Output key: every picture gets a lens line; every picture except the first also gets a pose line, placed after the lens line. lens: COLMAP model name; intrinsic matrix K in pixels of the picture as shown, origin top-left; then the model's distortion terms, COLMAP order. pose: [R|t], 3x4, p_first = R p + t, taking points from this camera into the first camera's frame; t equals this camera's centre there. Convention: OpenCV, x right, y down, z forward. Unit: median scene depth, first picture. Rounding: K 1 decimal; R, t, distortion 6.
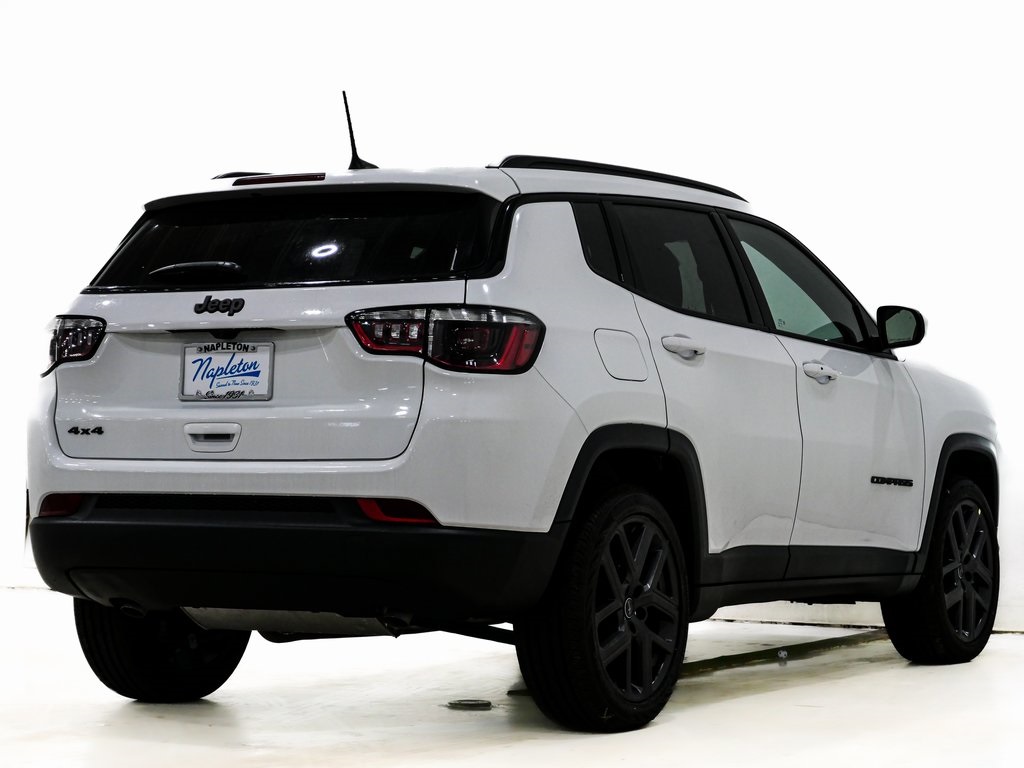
lens RADIAL K [[2562.2, 0, 513.2], [0, 2562.2, 384.2], [0, 0, 1]] dist [0.103069, 0.000000]
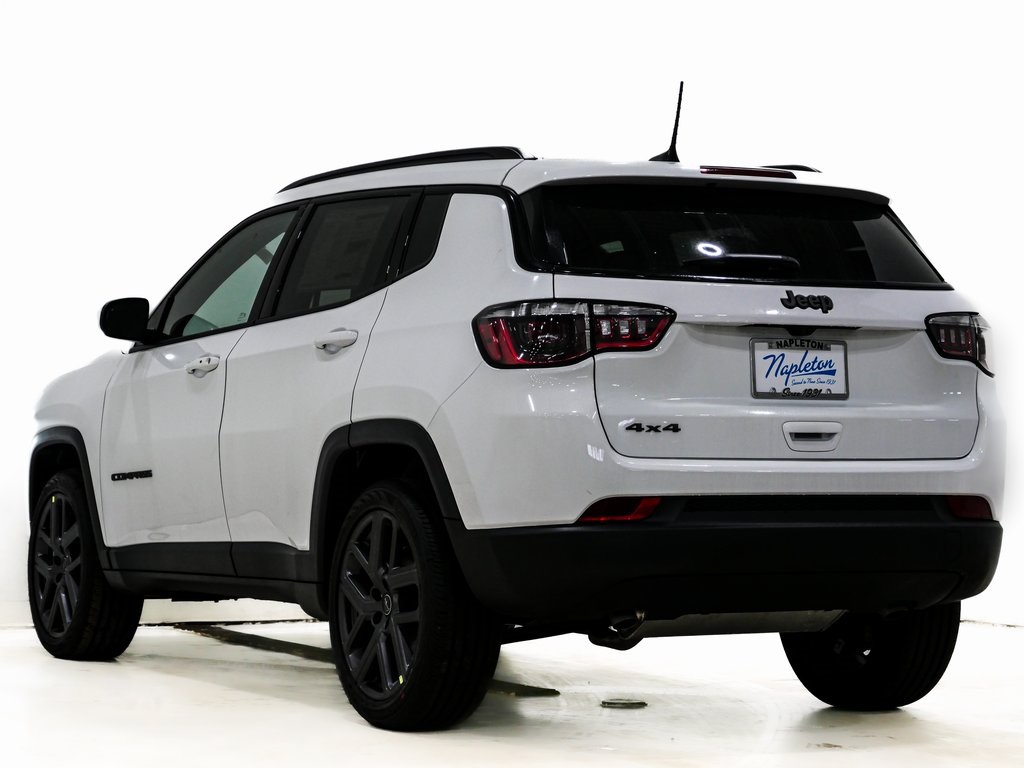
lens RADIAL K [[2611.7, 0, 513.1], [0, 2611.7, 380.6], [0, 0, 1]] dist [0.162047, 0.000000]
pose [[0.530727, 0.020720, 0.847290, -1.014606], [-0.023207, 0.999682, -0.009910, 0.011924], [-0.847225, -0.014404, 0.531038, 0.561748]]
